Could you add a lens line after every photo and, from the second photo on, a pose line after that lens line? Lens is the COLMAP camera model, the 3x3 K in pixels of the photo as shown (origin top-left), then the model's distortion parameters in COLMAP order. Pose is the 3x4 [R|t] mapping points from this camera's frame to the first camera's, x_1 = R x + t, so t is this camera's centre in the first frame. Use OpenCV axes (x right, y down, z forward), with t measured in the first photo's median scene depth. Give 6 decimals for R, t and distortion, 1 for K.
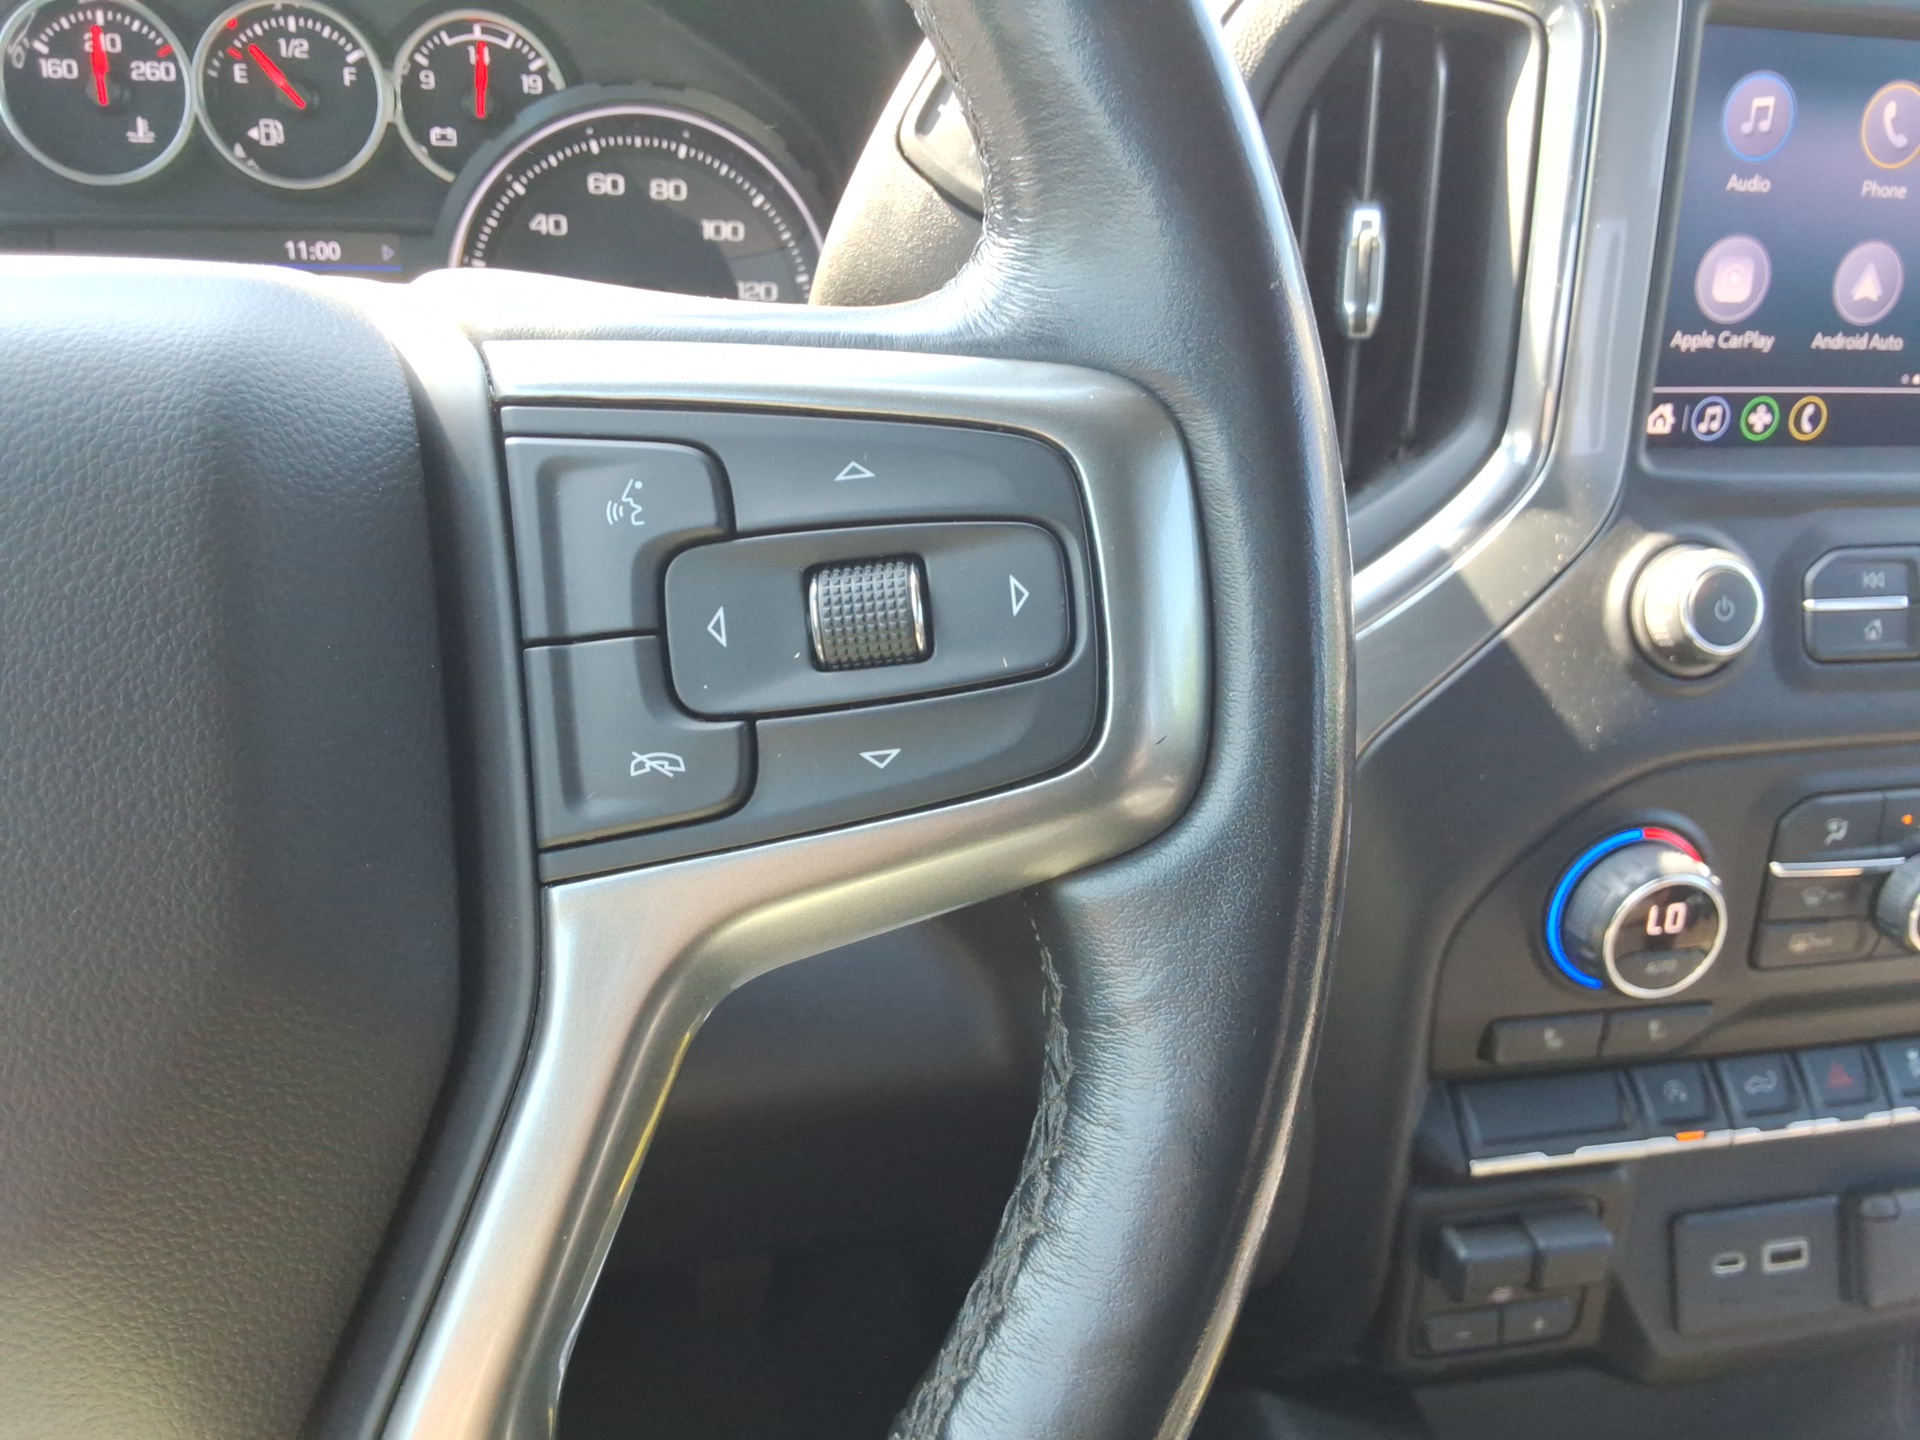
lens RADIAL K [[1576.1, 0, 969.7], [0, 1576.1, 705.0], [0, 0, 1]] dist [0.091228, -0.173050]
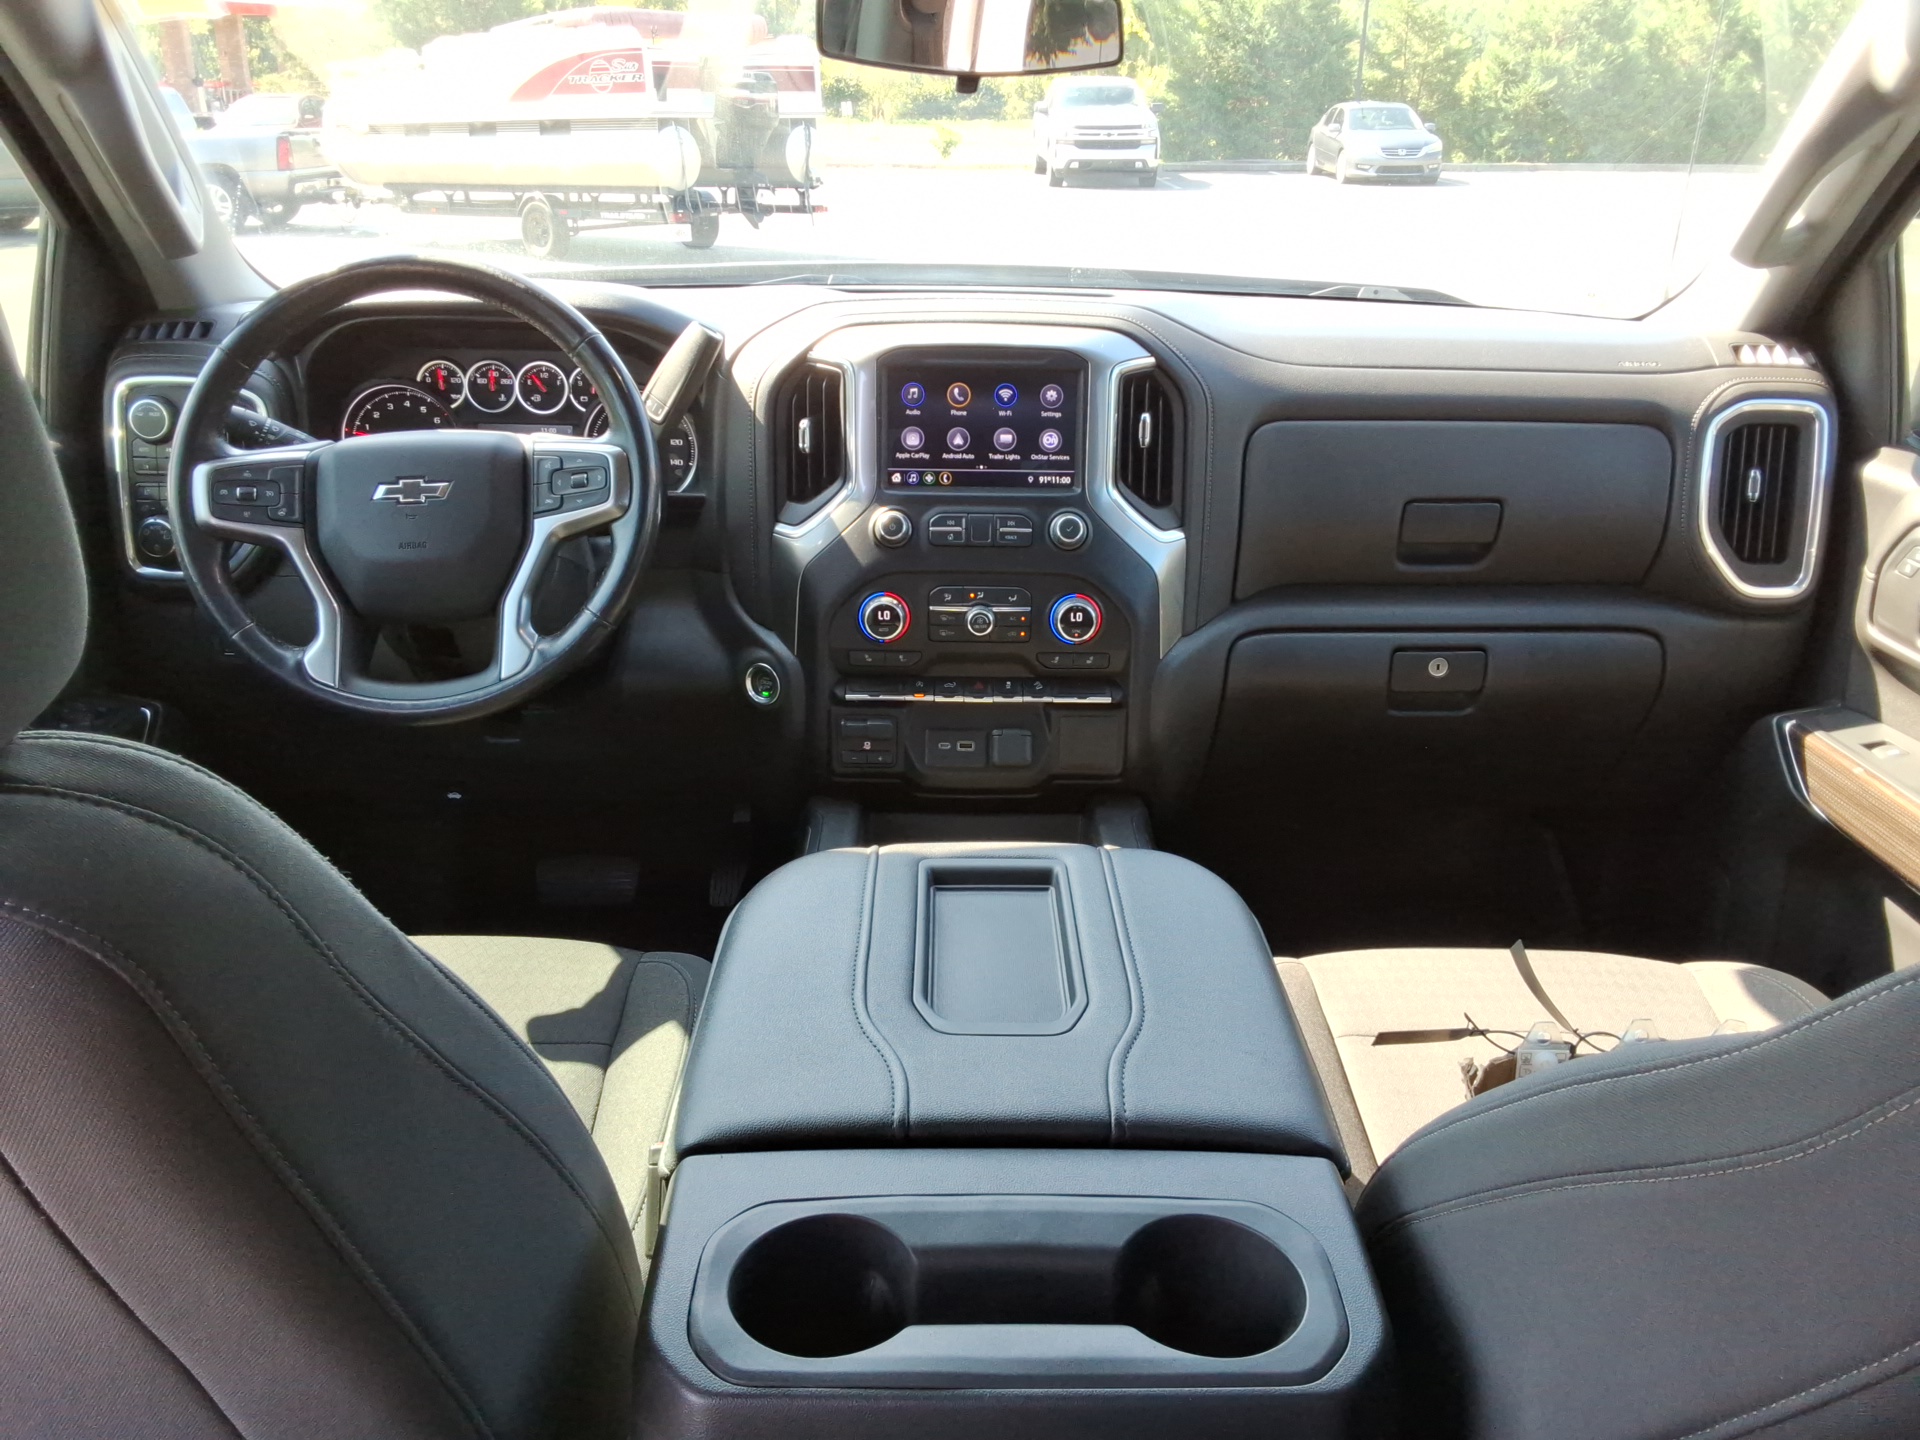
lens RADIAL K [[1545.1, 0, 968.3], [0, 1545.1, 694.2], [0, 0, 1]] dist [0.140882, -0.242487]
pose [[0.977597, 0.029764, -0.208369, 1.284016], [-0.052593, 0.993092, -0.104893, 0.630351], [0.203807, 0.113502, 0.972409, -2.184834]]
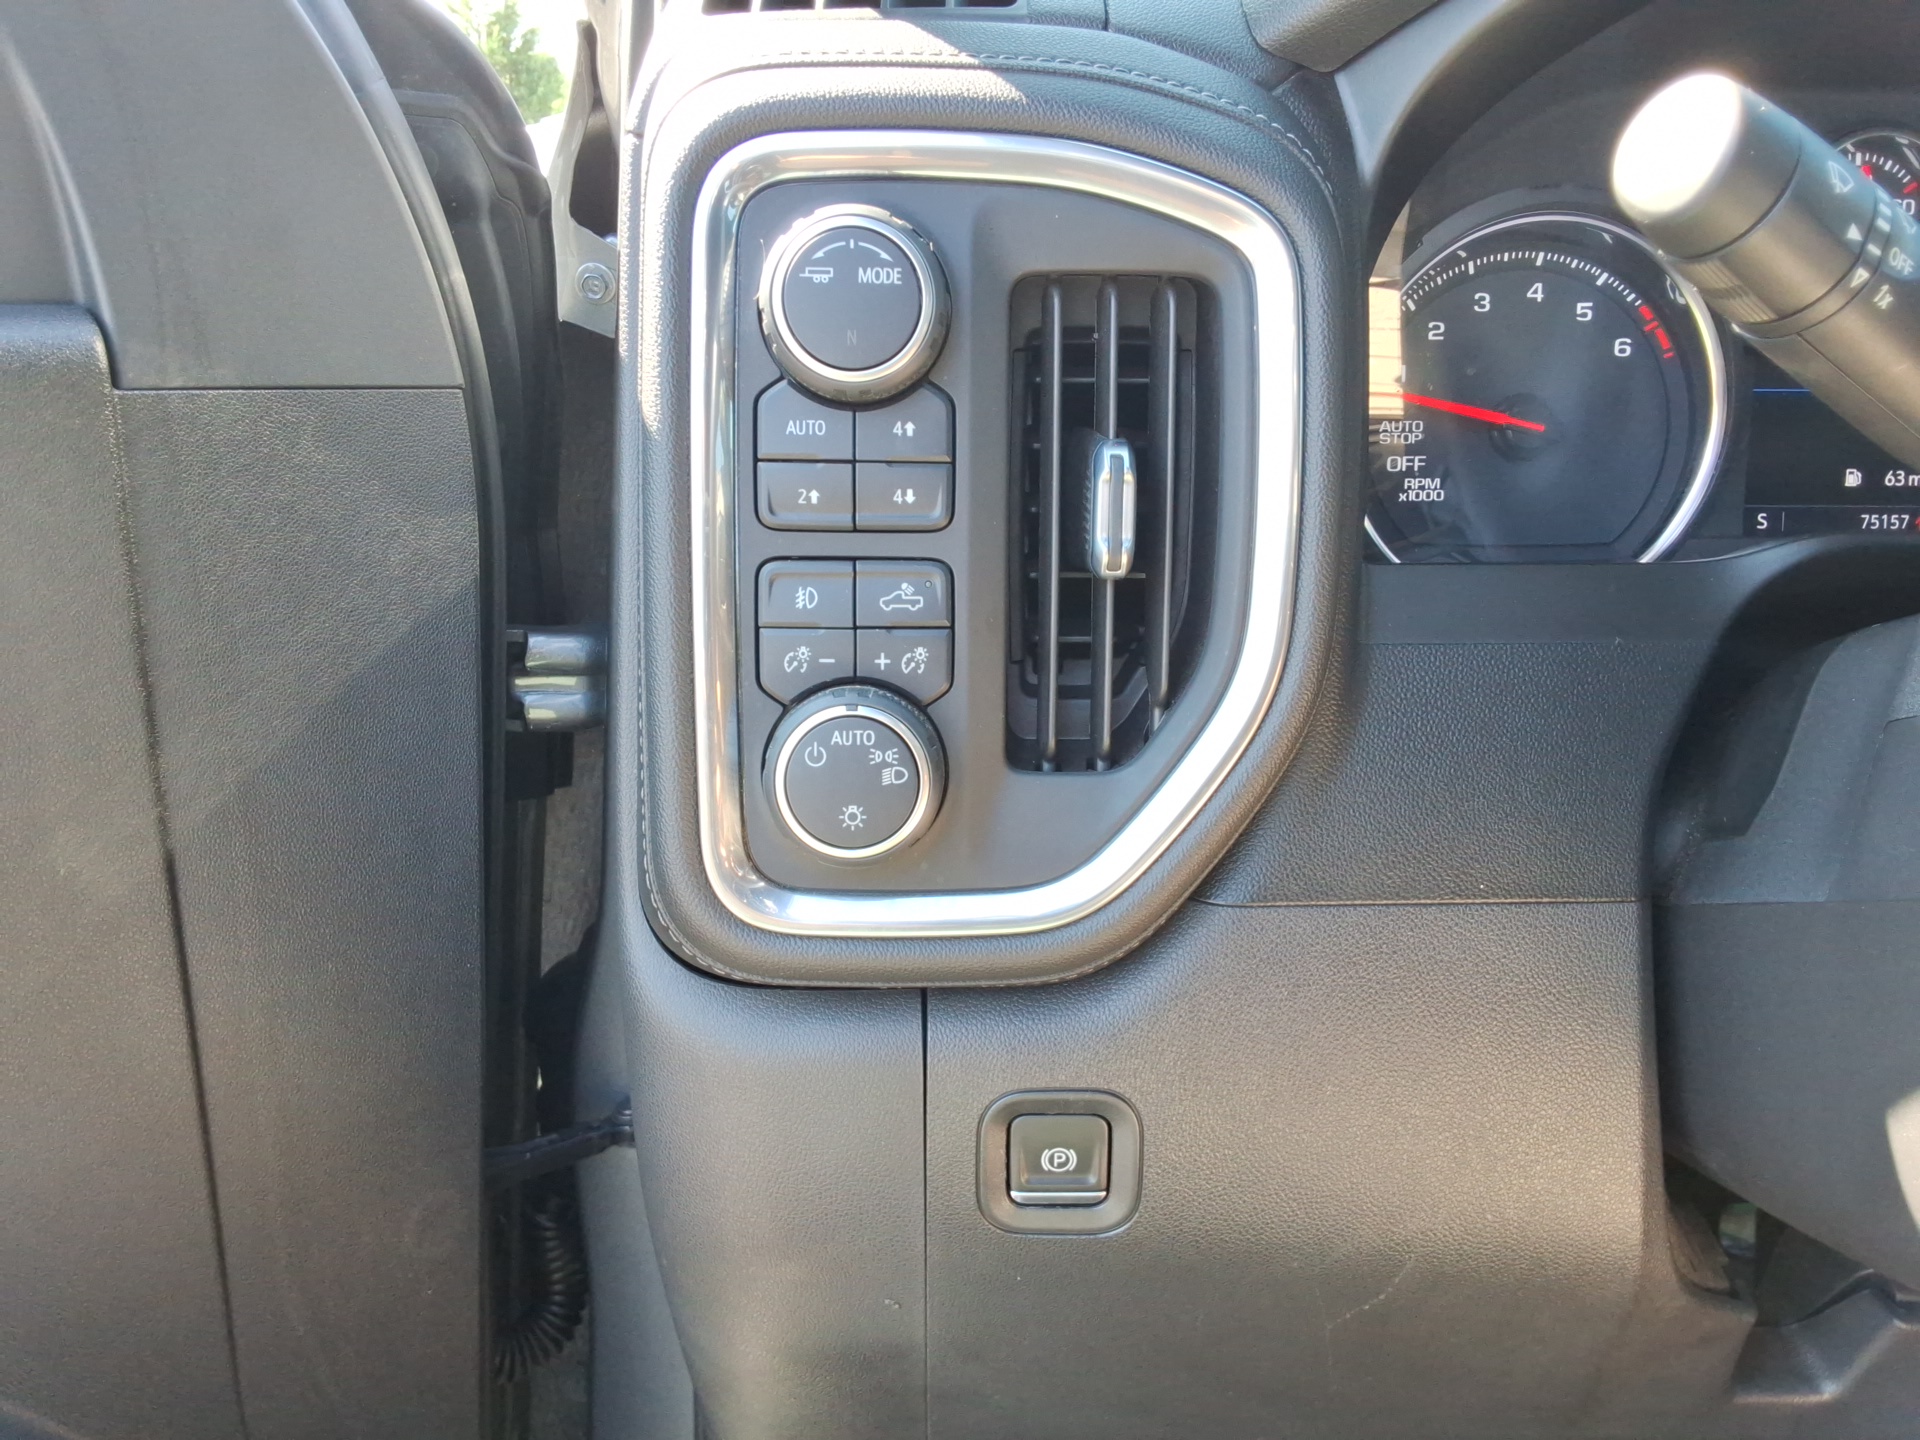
lens RADIAL K [[1550.0, 0, 970.0], [0, 1550.0, 701.7], [0, 0, 1]] dist [0.132439, -0.225510]
pose [[0.976891, 0.004084, -0.213700, -0.888862], [-0.040805, 0.984992, -0.167709, 0.130855], [0.209808, 0.172554, 0.962396, -0.091684]]
